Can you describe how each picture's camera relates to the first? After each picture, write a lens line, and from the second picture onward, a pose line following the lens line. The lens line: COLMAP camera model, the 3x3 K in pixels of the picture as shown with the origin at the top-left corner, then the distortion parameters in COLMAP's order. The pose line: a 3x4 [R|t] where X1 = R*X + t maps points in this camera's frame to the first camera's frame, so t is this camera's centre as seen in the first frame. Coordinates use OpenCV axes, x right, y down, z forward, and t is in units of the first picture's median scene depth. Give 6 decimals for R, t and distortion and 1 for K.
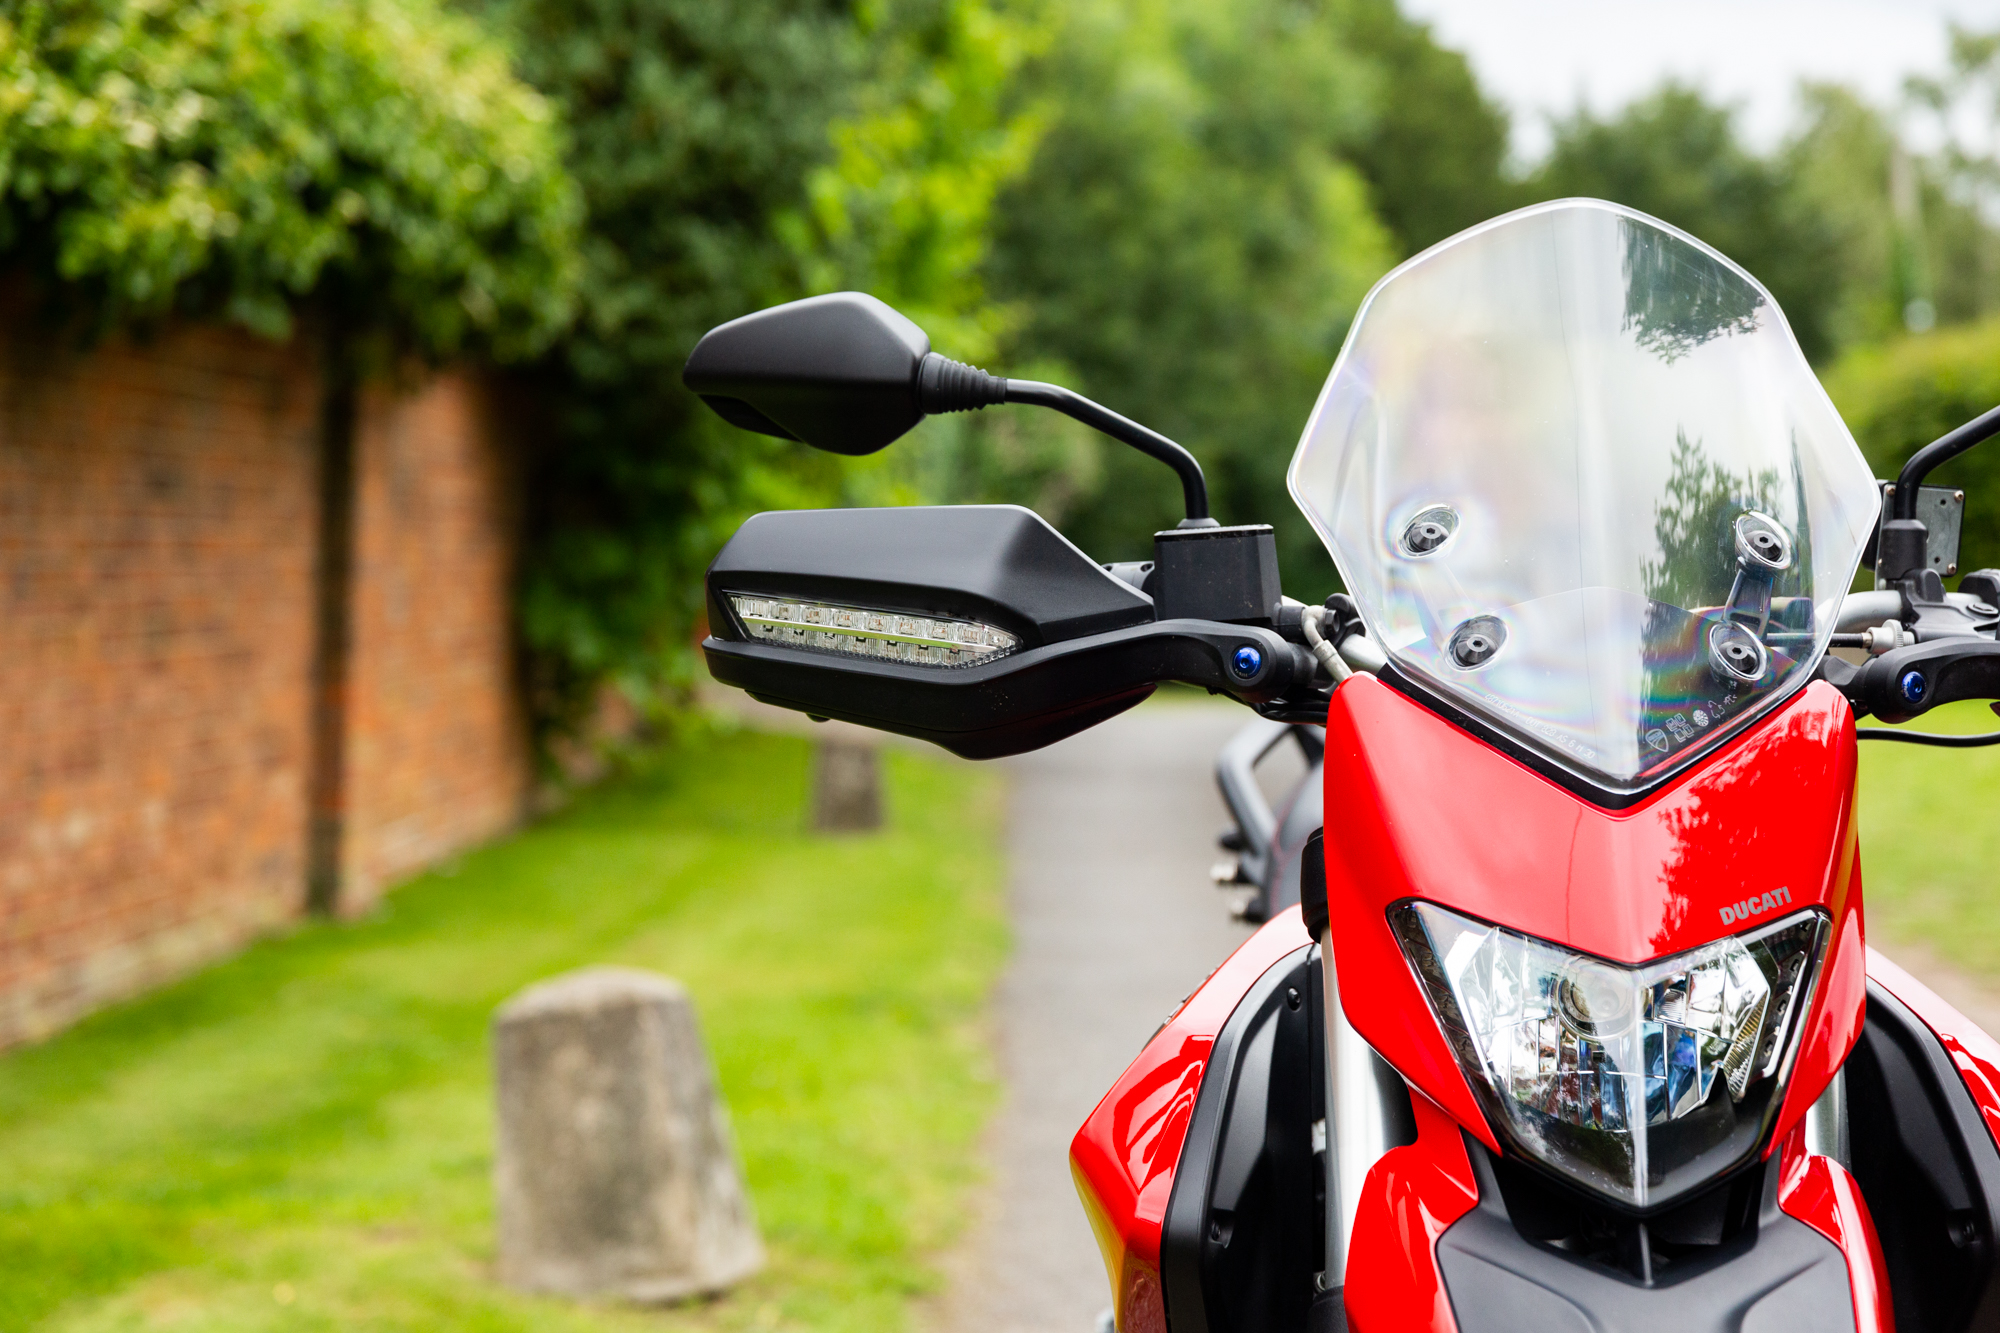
lens RADIAL K [[3669.6, 0, 1028.5], [0, 3669.6, 674.2], [0, 0, 1]] dist [0.030968, -0.169380]
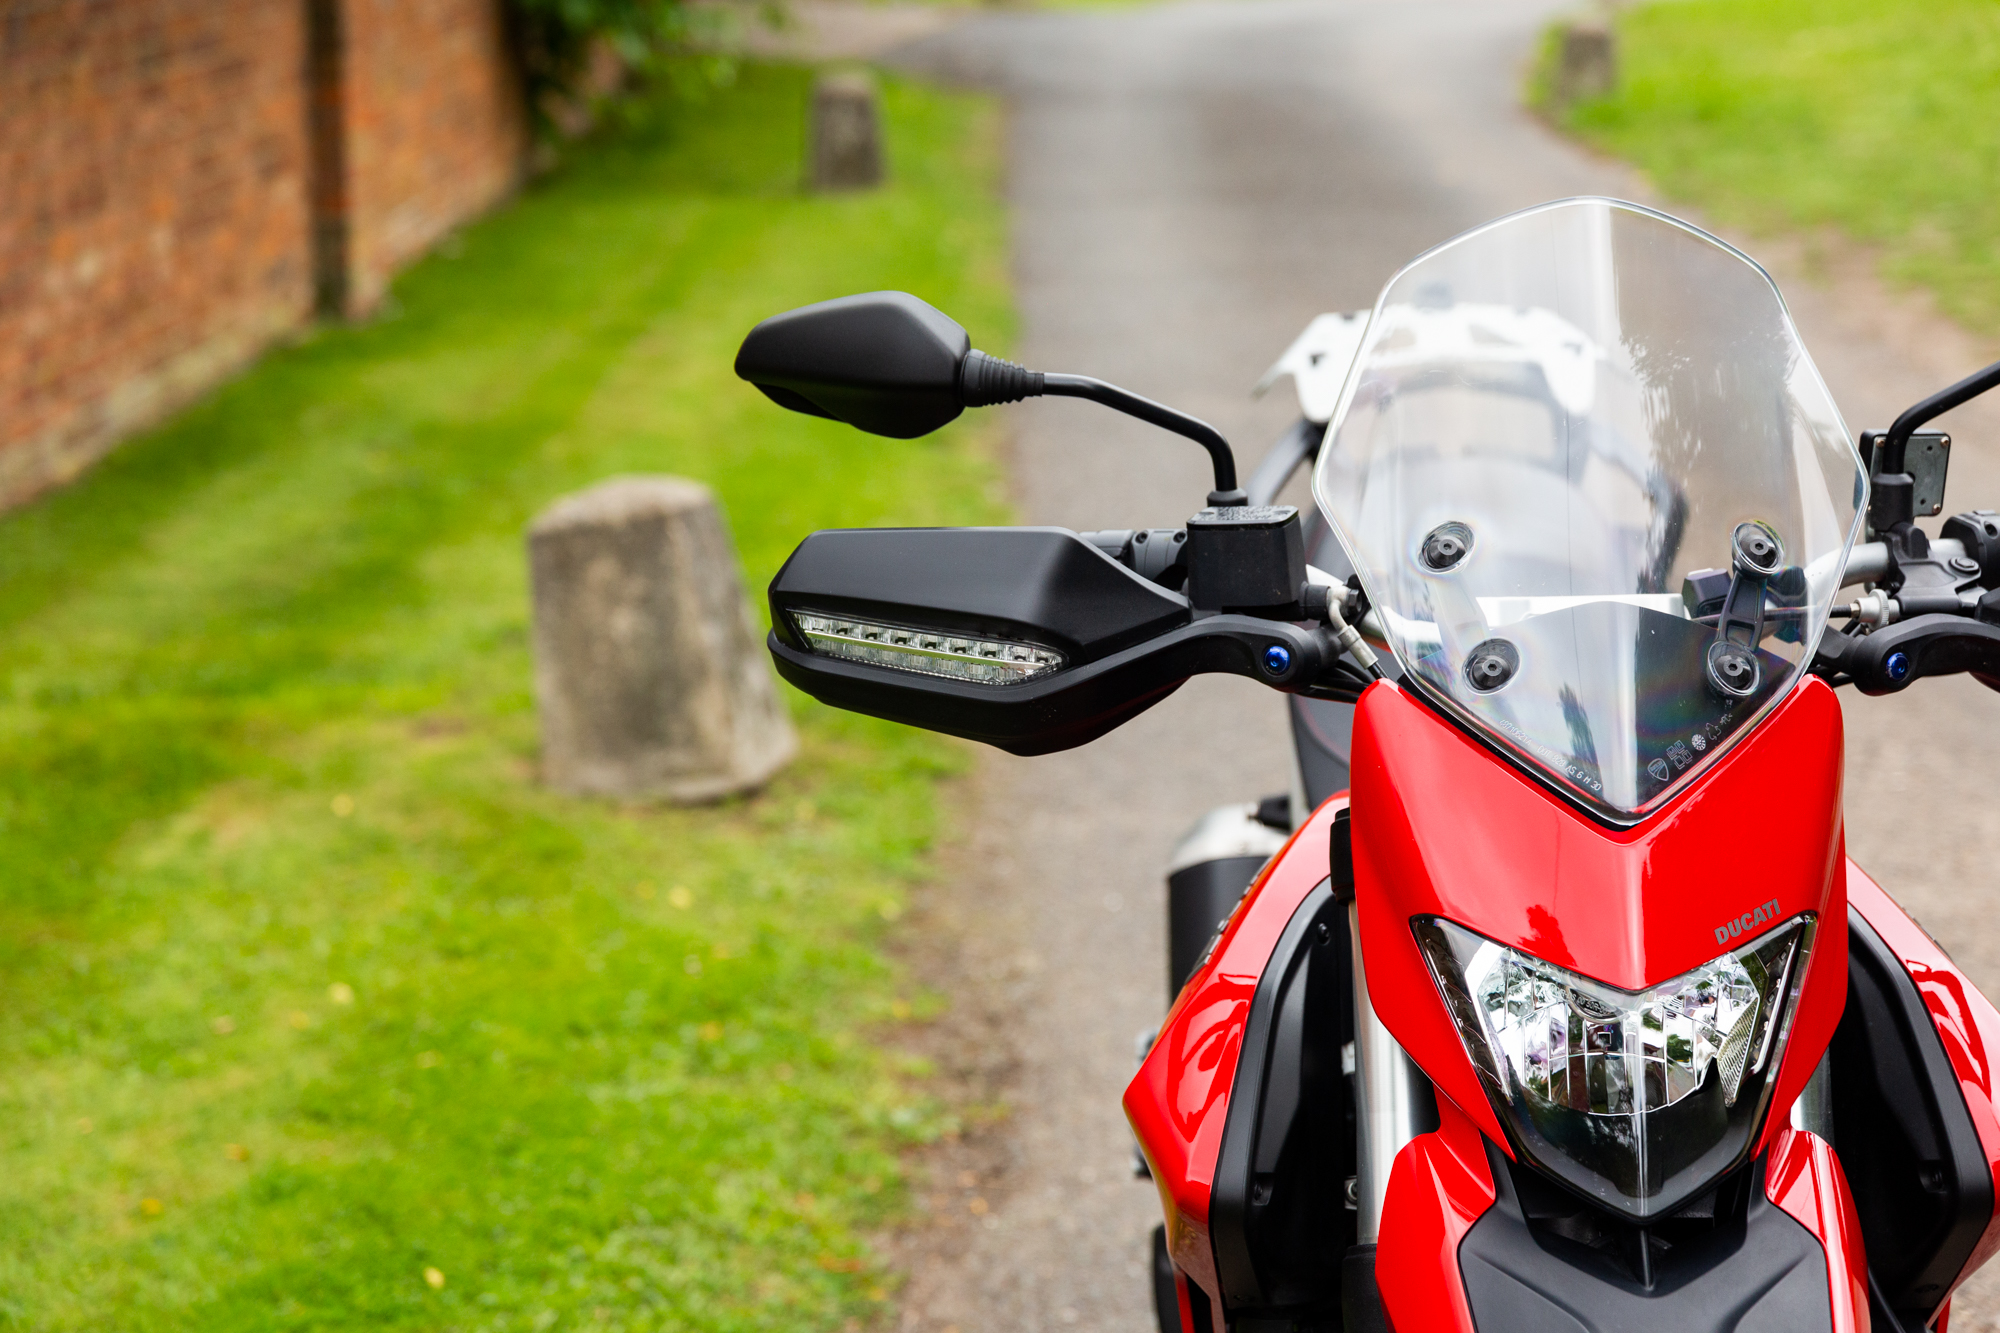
lens RADIAL K [[3669.6, 0, 1028.5], [0, 3669.6, 674.2], [0, 0, 1]] dist [0.030968, -0.169380]
pose [[0.999555, -0.029730, -0.002516, -0.003412], [0.029634, 0.979444, 0.199529, -0.069081], [-0.003468, -0.199515, 0.979889, -0.017127]]
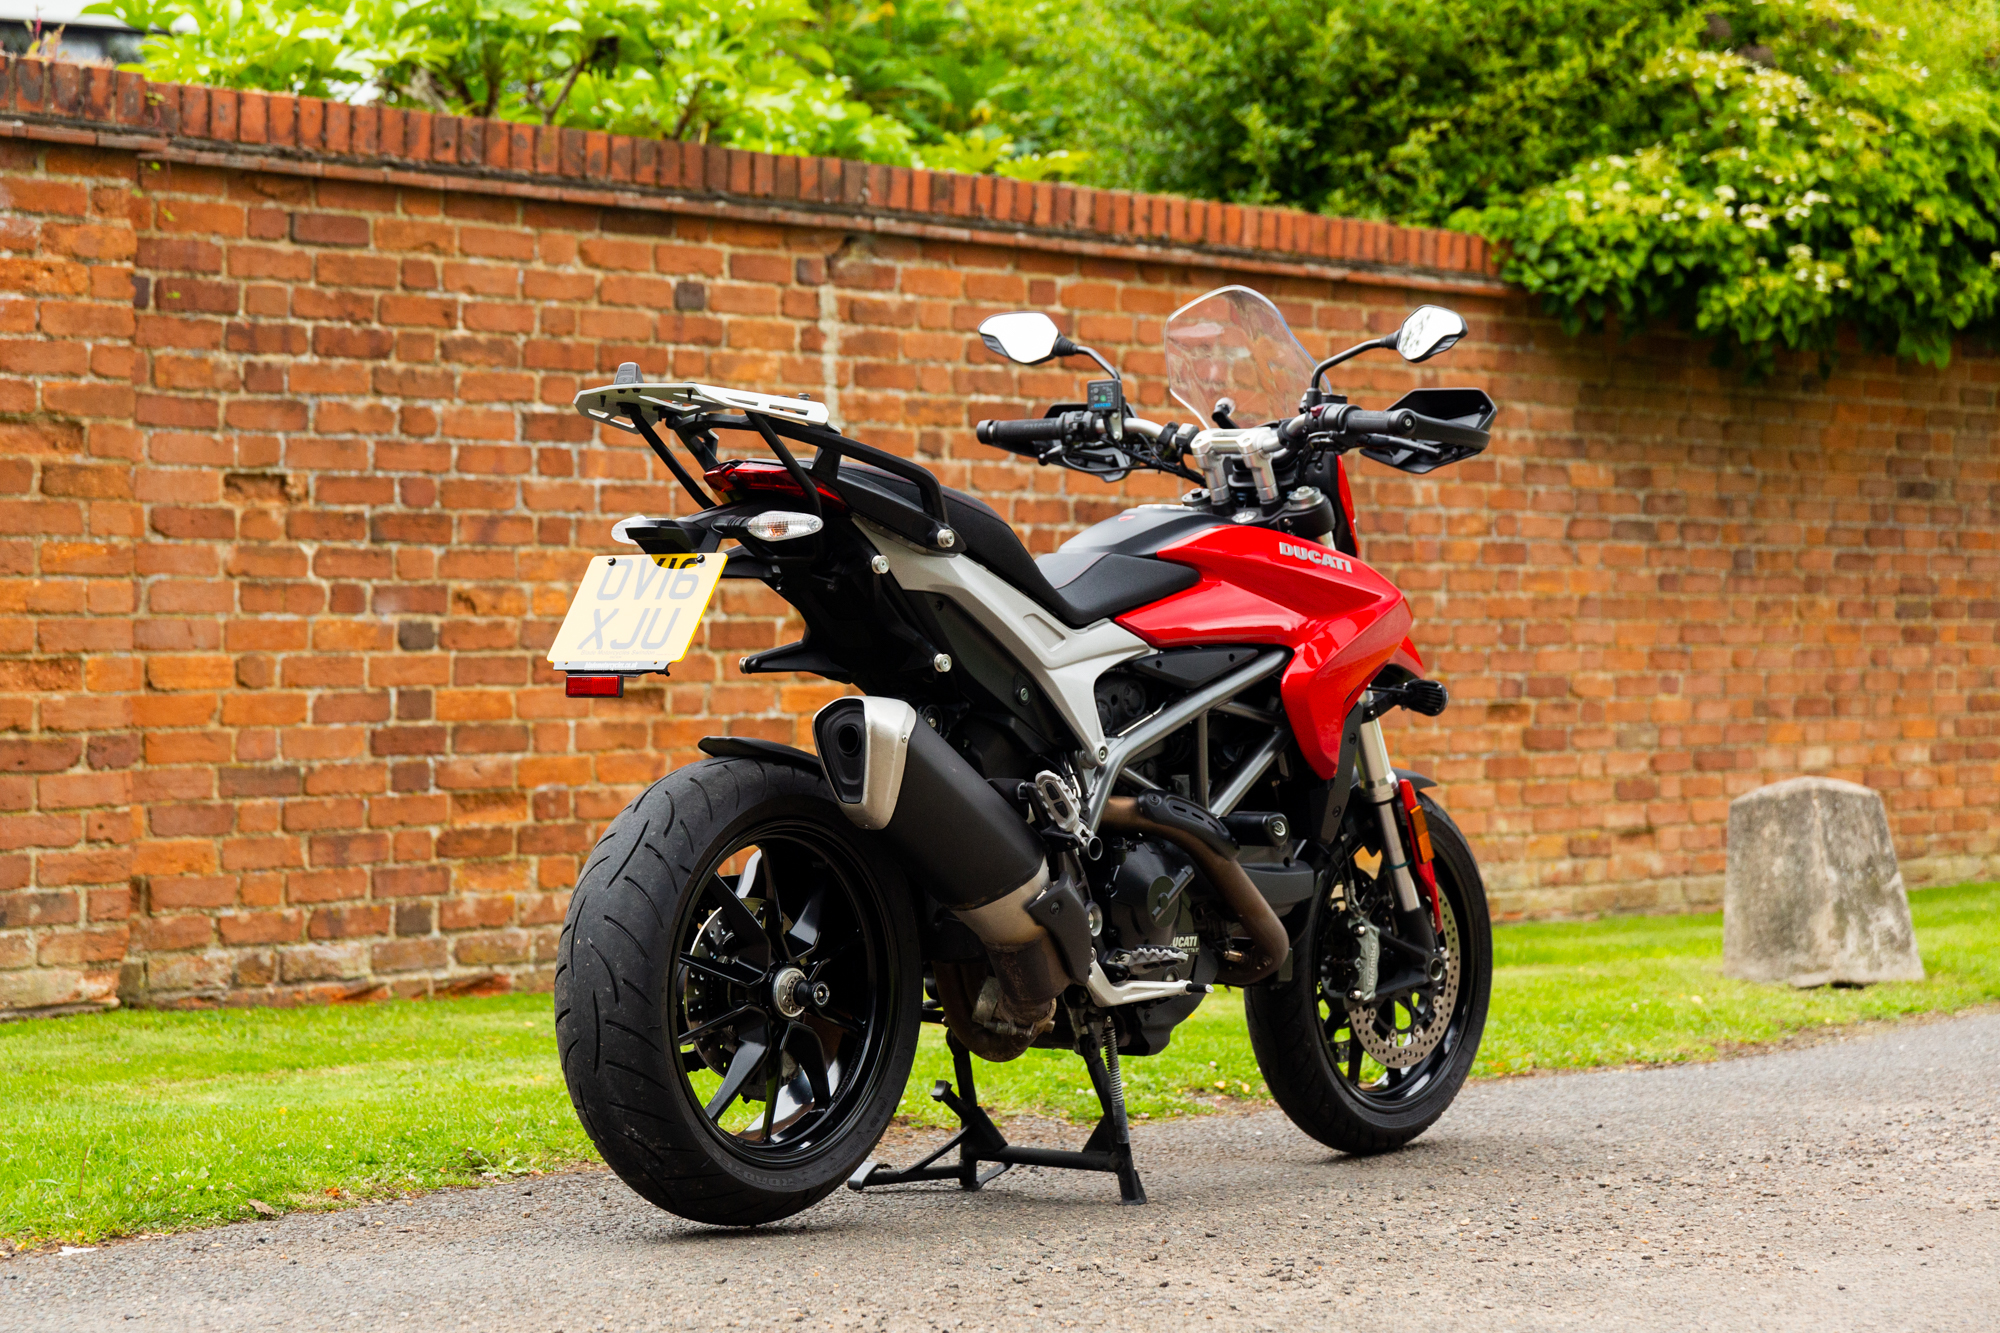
lens RADIAL K [[4218.0, 0, 1000.0], [0, 4218.0, 666.5], [0, 0, 1]] dist [-0.007747, 0.092487]
pose [[0.792207, -0.014325, -0.610084, 0.682934], [-0.004459, 0.999562, -0.029260, 0.090142], [0.610236, 0.025900, 0.791796, -0.566590]]
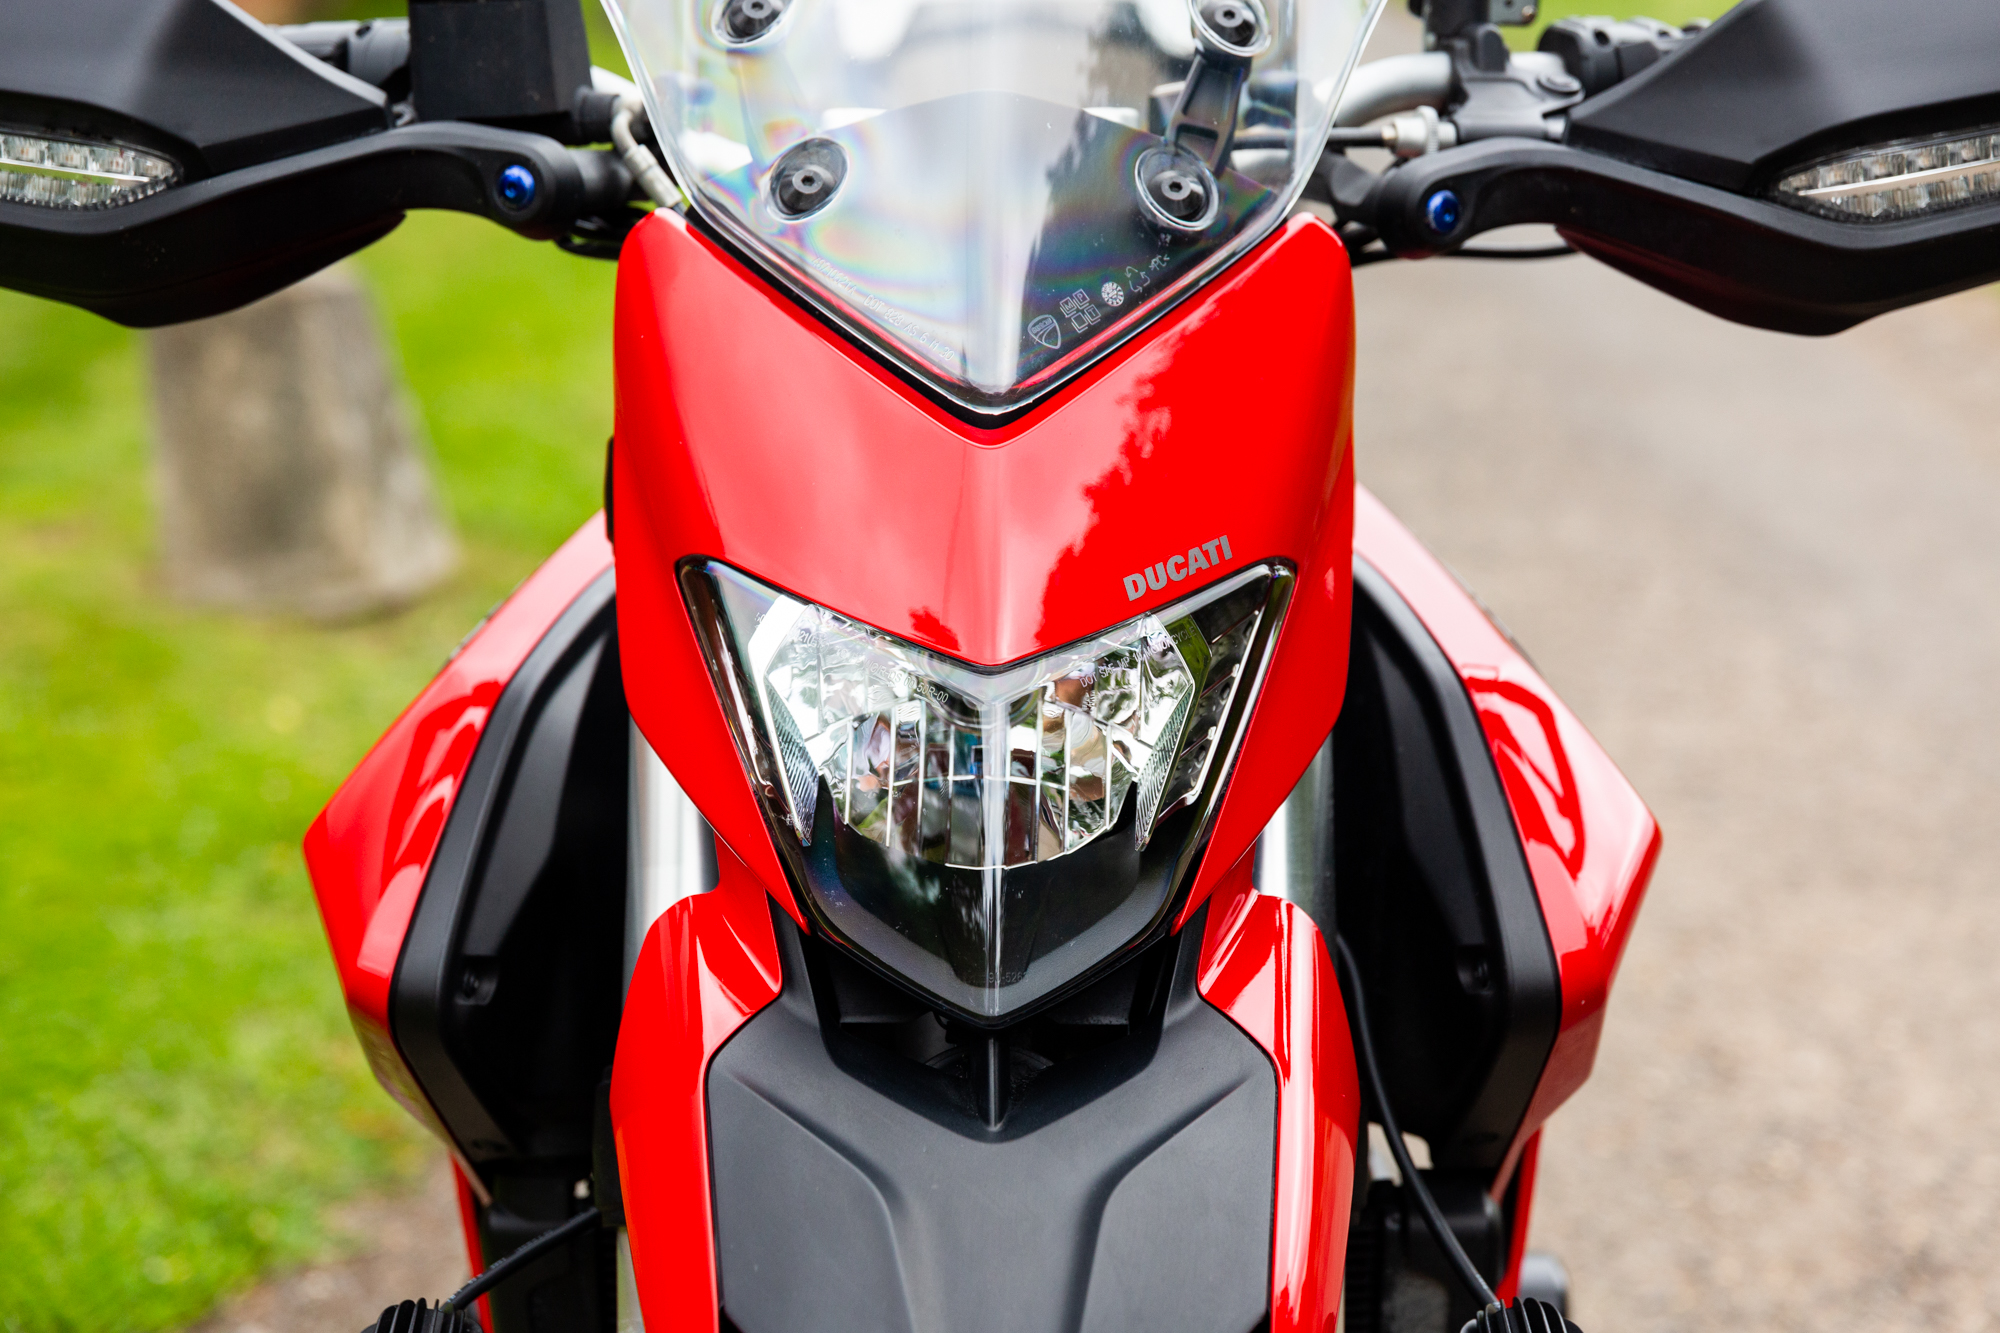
lens RADIAL K [[3607.7, 0, 1000.0], [0, 3607.7, 666.5], [0, 0, 1]] dist [0.015809, -0.068149]
pose [[0.999468, -0.016124, 0.028339, 0.042310], [0.009296, 0.974012, 0.226307, -0.022588], [-0.031251, -0.225923, 0.973644, 0.093714]]
